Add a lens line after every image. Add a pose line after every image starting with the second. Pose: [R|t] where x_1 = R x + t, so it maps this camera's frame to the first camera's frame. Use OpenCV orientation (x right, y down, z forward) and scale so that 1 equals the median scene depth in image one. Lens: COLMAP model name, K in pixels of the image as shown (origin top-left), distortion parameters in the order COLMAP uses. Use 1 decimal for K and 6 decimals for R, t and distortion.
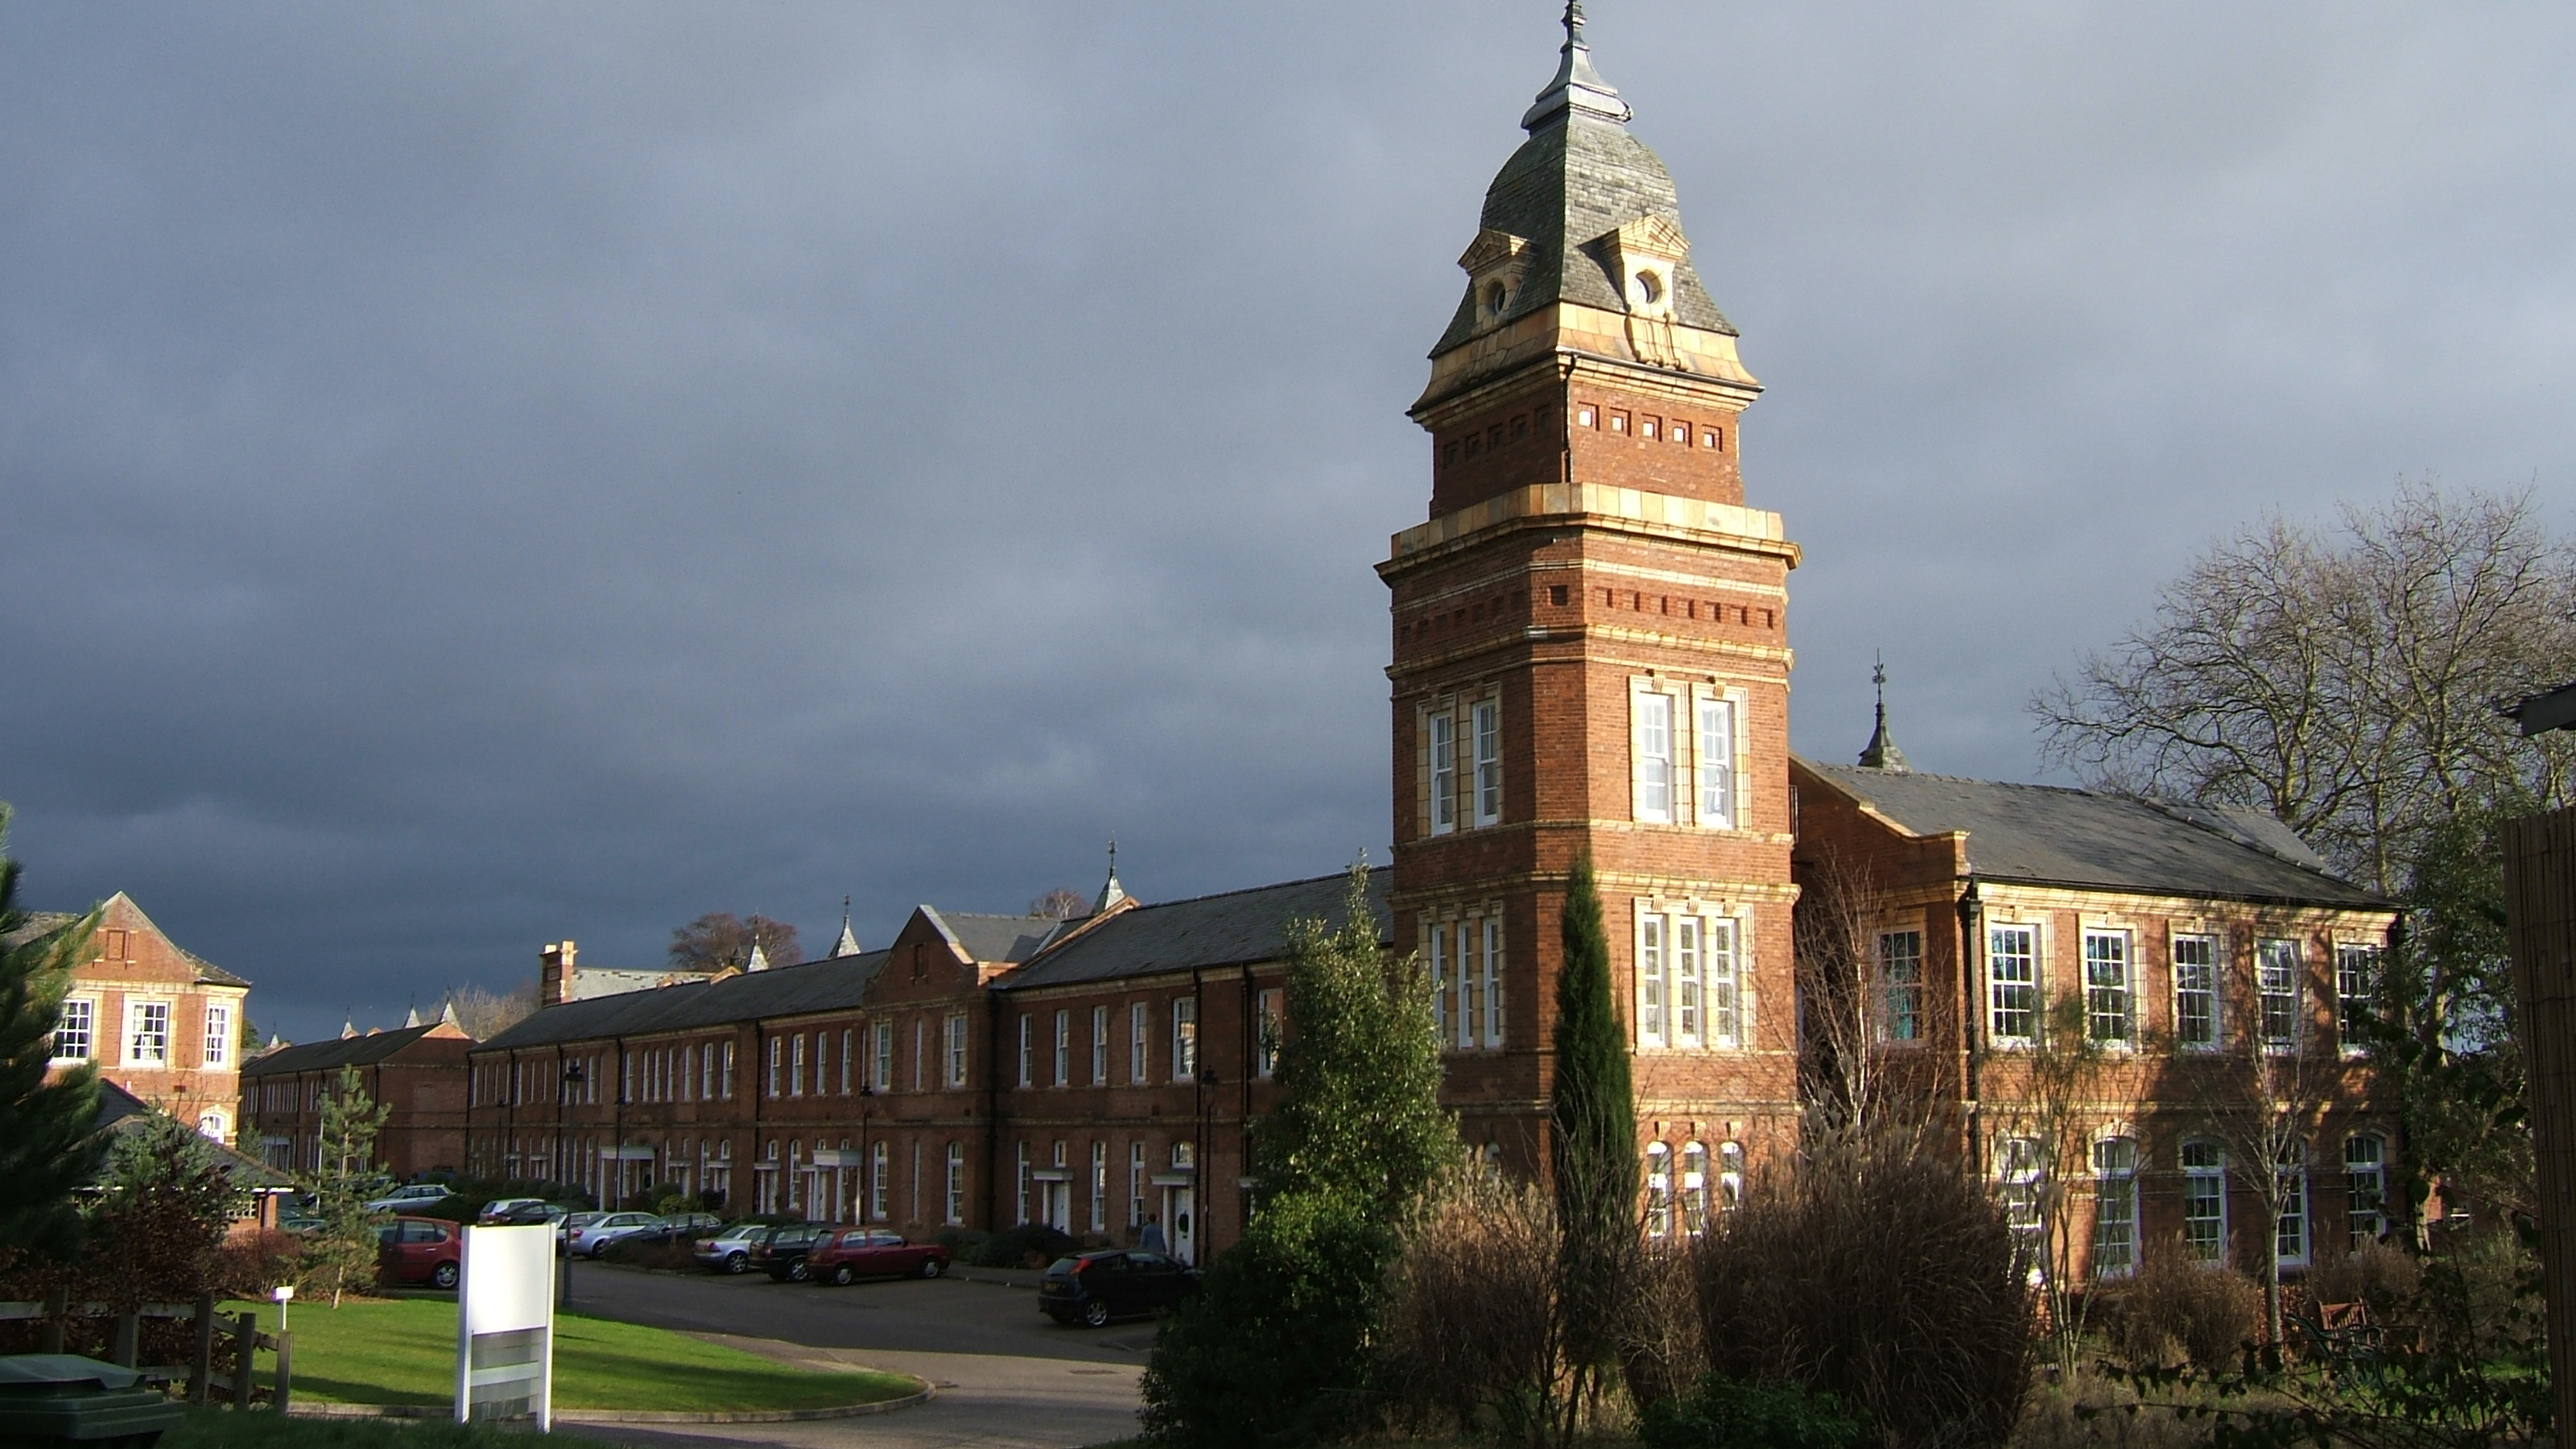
lens RADIAL K [[2709.1, 0, 1288.0], [0, 2709.1, 724.5], [0, 0, 1]] dist [-0.083644, -0.018025]
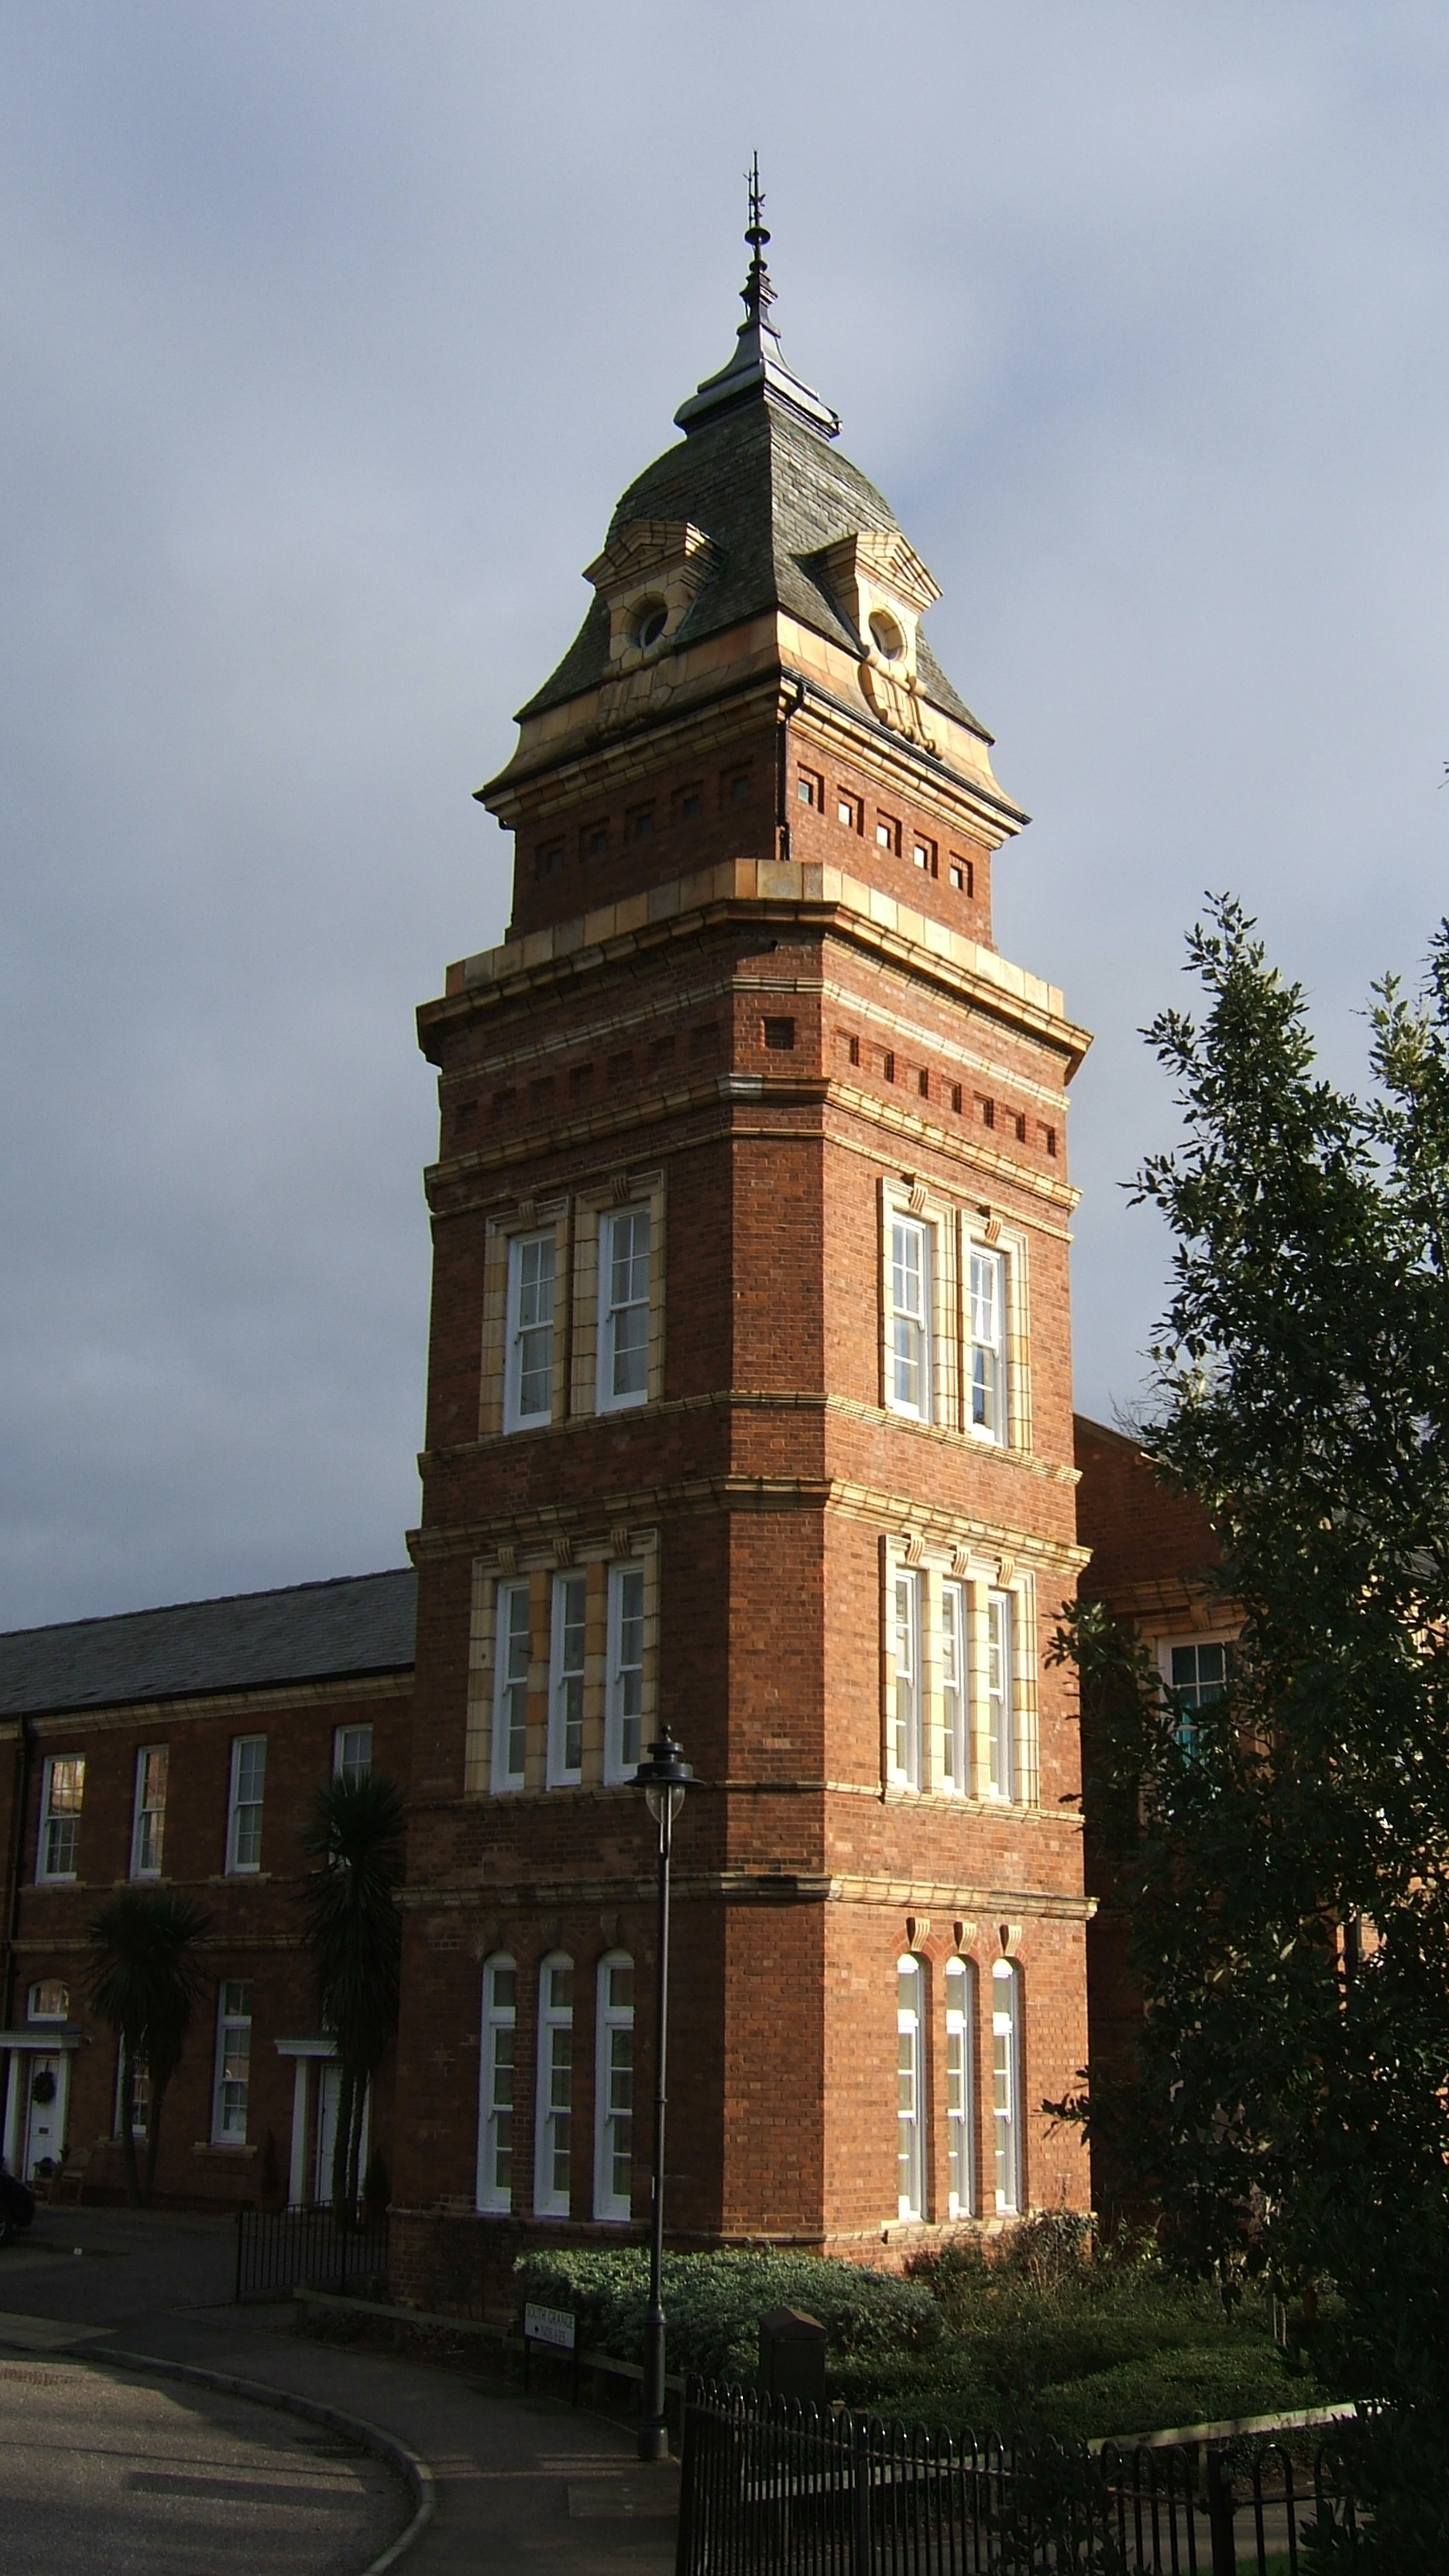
lens RADIAL K [[2709.1, 0, 910.1], [0, 2709.1, 1295.5], [0, 0, 1]] dist [-0.083644, -0.018025]
pose [[0.935493, 0.101320, 0.338508, -0.069716], [-0.060829, 0.989884, -0.128178, 0.084164], [-0.348070, 0.099319, 0.932192, 0.422442]]
